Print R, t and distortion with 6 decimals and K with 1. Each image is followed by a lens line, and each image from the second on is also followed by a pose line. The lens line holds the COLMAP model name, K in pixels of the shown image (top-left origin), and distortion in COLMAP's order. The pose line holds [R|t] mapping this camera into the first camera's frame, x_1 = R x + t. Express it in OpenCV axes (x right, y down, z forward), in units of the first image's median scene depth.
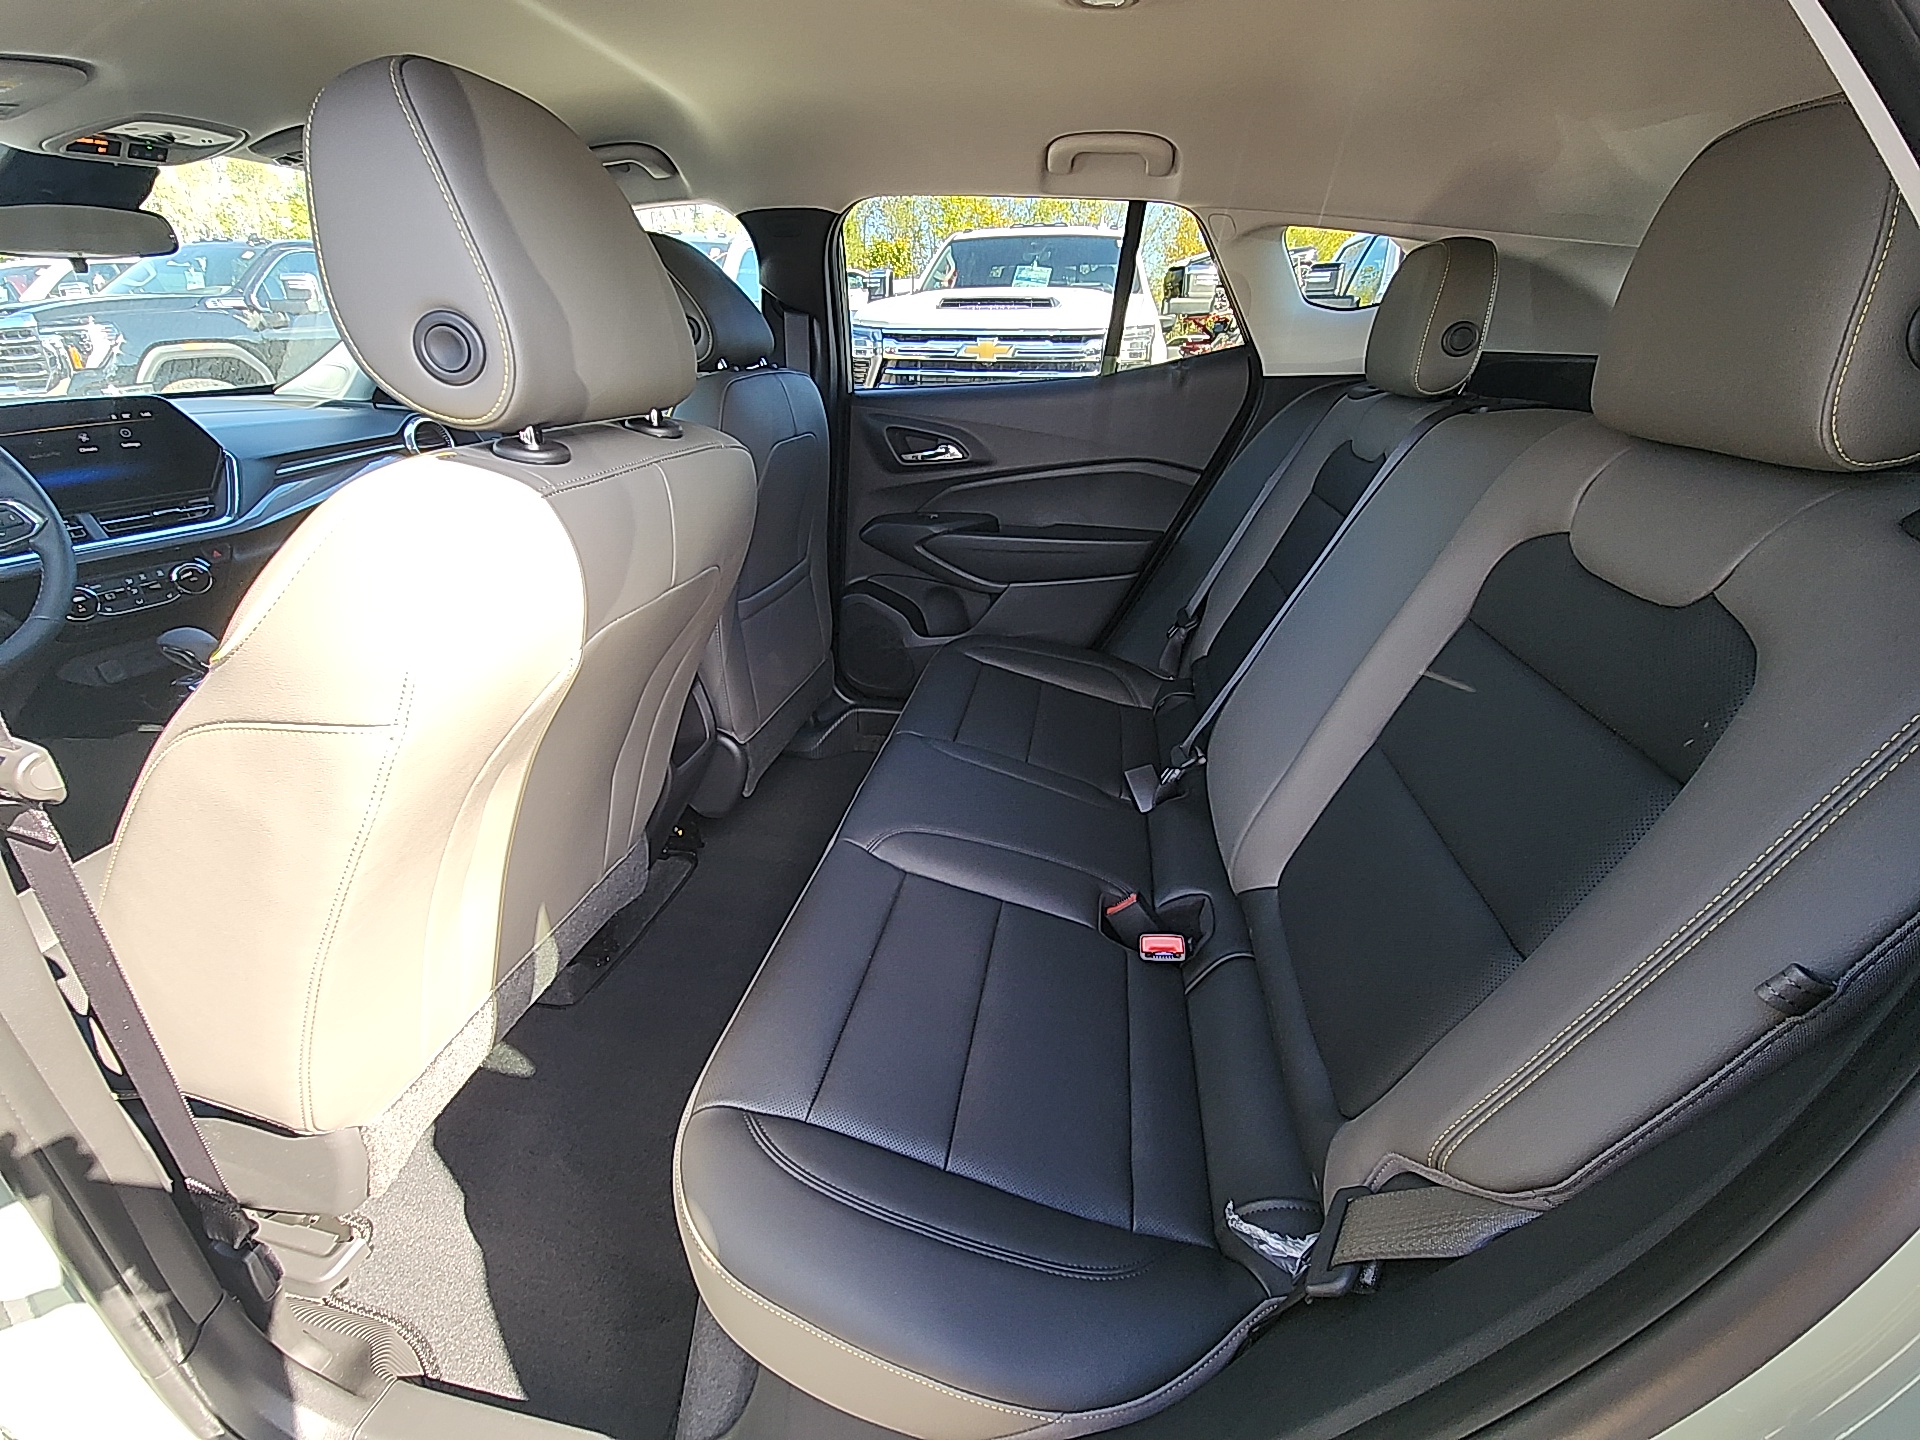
lens RADIAL K [[773.3, 0, 945.3], [0, 773.3, 696.0], [0, 0, 1]] dist [0.035128, -0.024044]
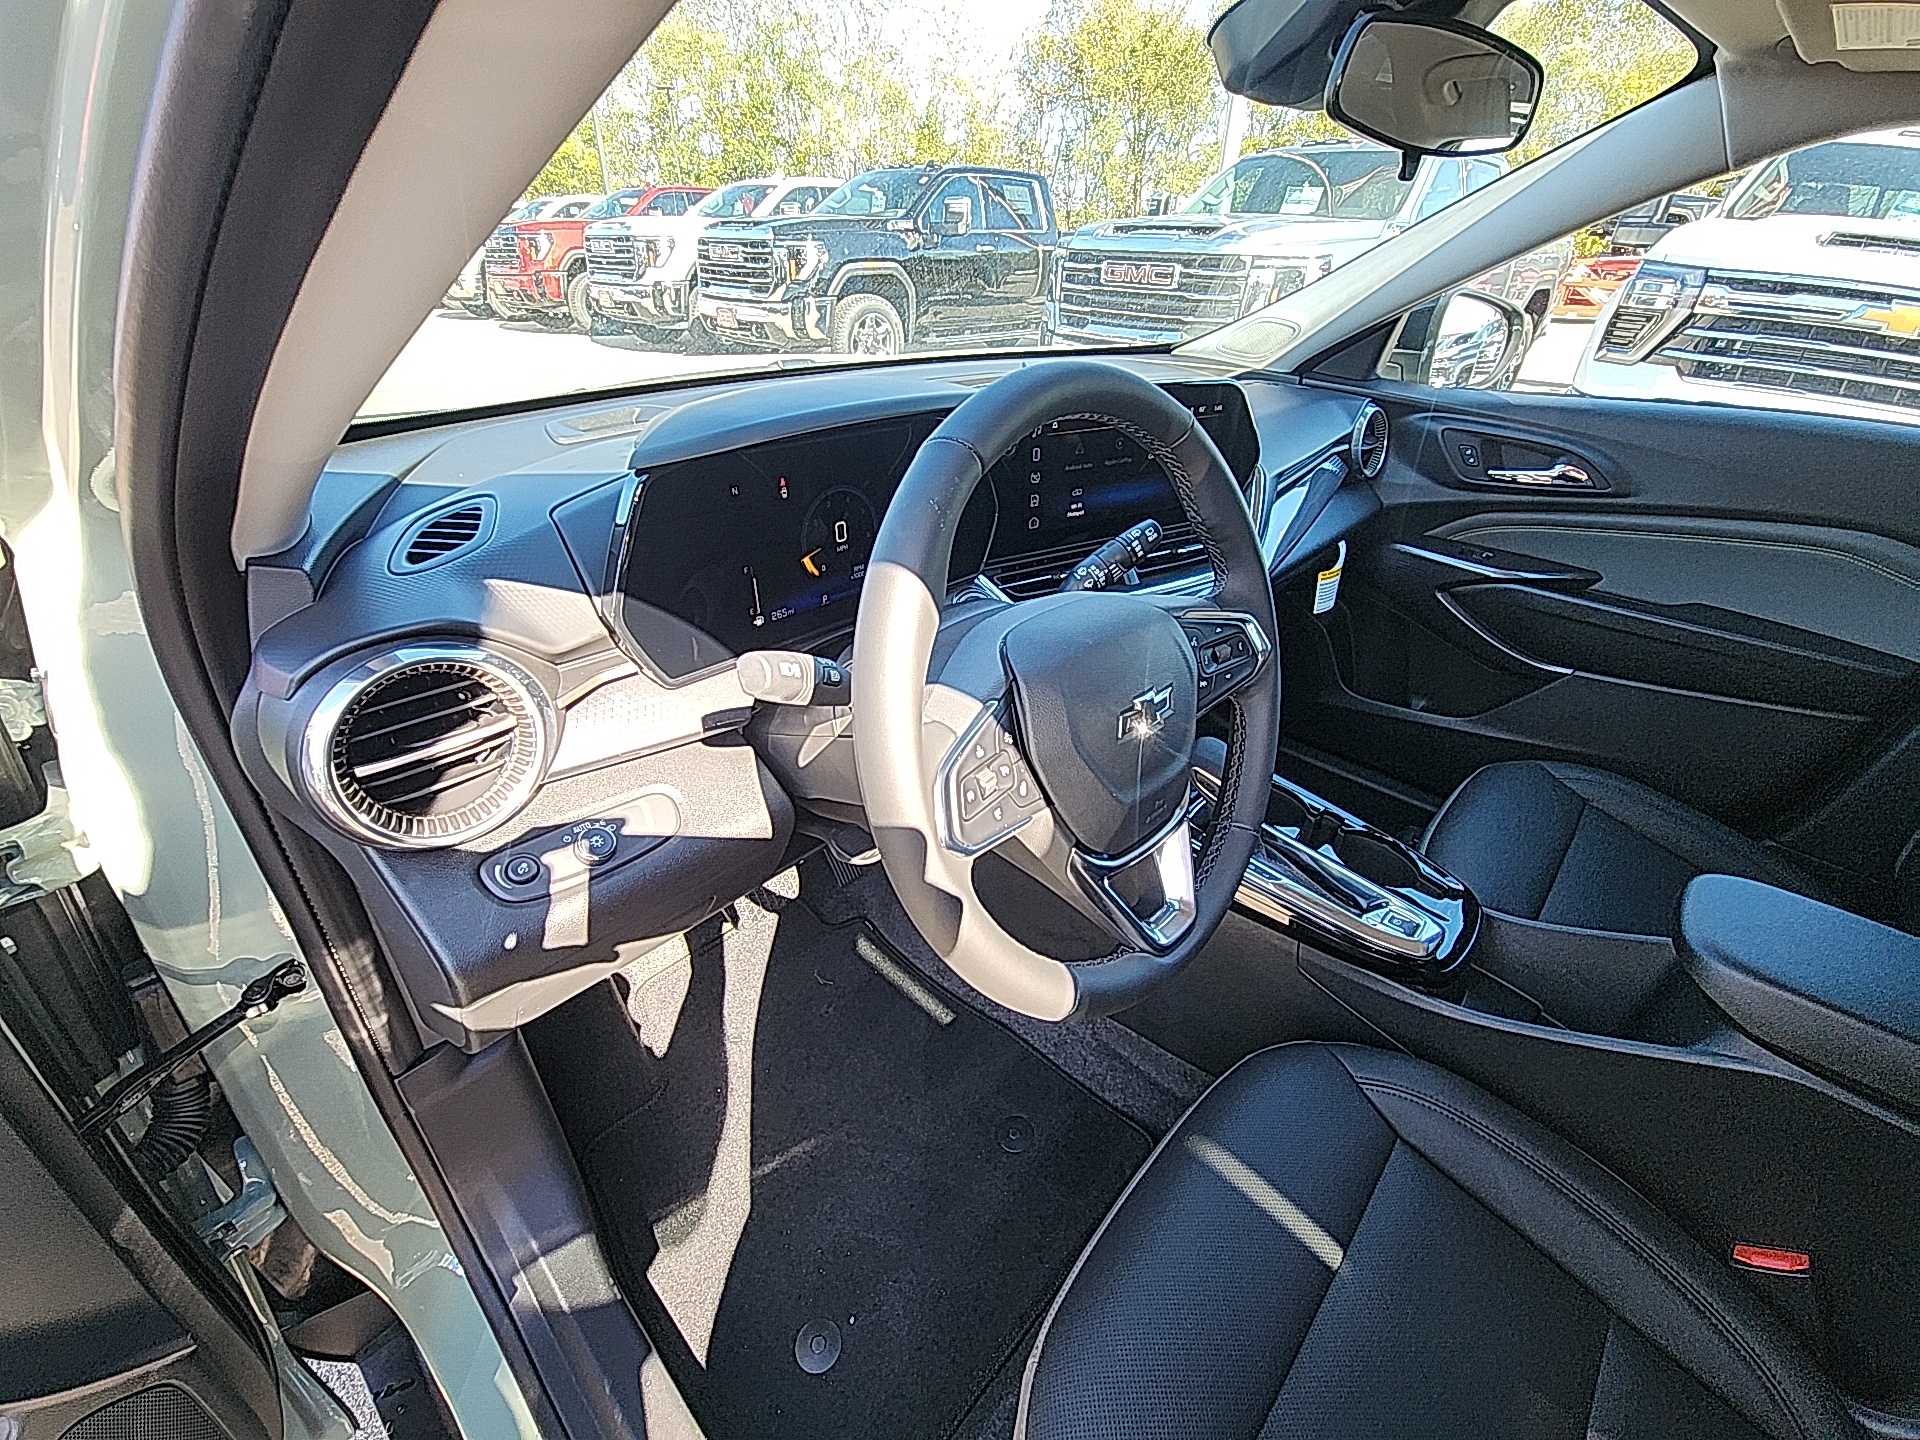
lens RADIAL K [[764.8, 0, 957.7], [0, 764.8, 707.6], [0, 0, 1]] dist [0.019150, -0.013541]
pose [[0.842200, 0.289029, -0.455150, -0.241309], [-0.244838, 0.957134, 0.154756, -0.045282], [0.480368, -0.018897, 0.876863, 0.083060]]
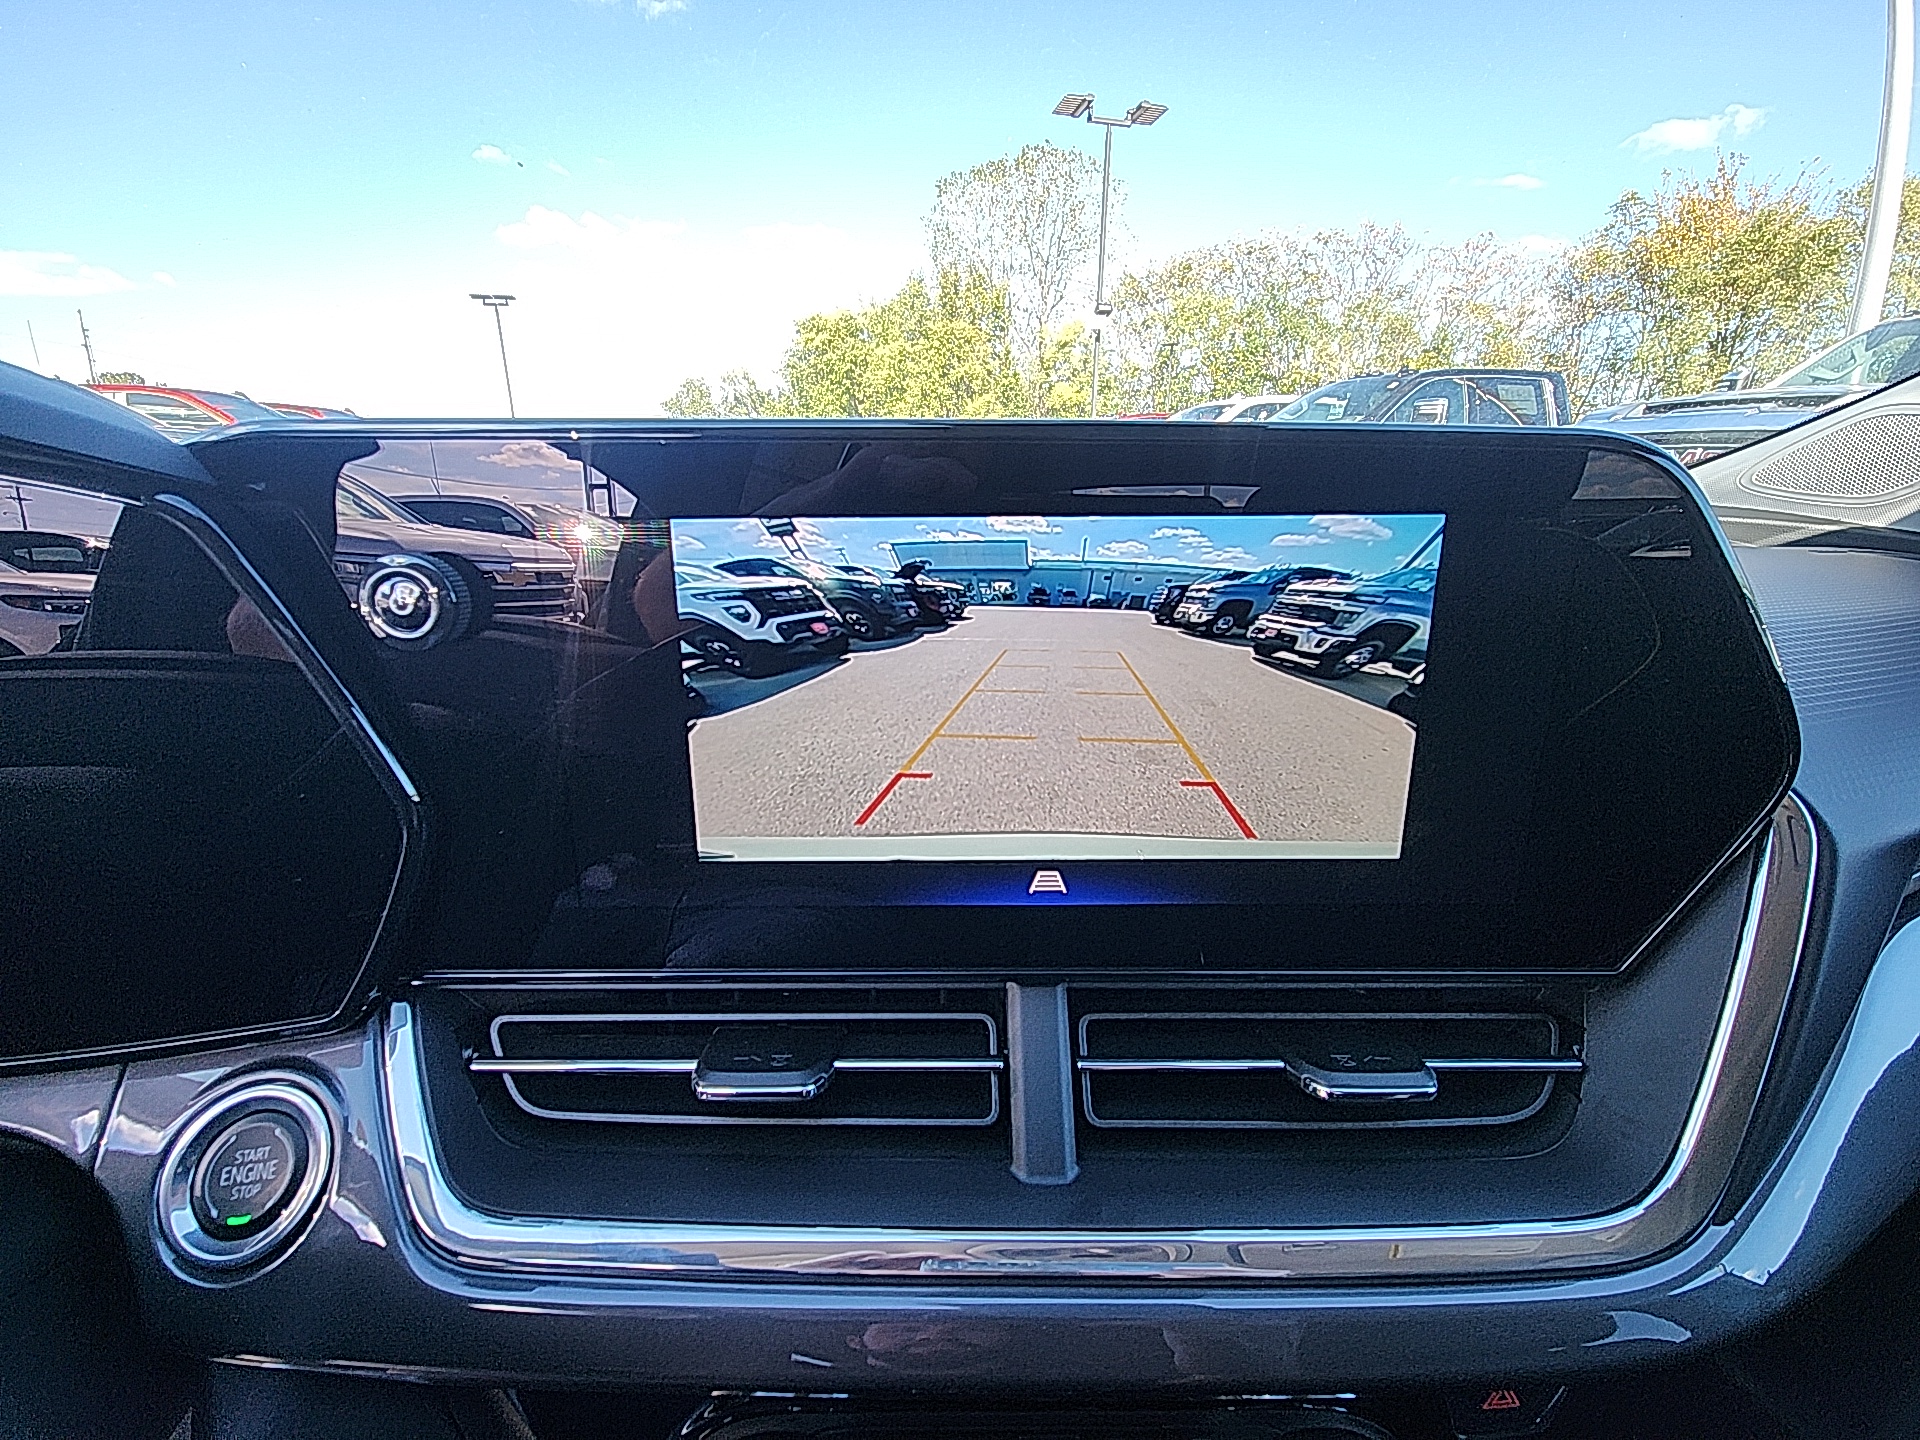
lens RADIAL K [[779.4, 0, 948.0], [0, 779.4, 698.9], [0, 0, 1]] dist [0.000472, -0.001055]
pose [[0.430500, 0.253725, -0.866195, -0.269063], [-0.375813, 0.922920, 0.083562, -0.087042], [0.820630, 0.289554, 0.492670, 0.240499]]
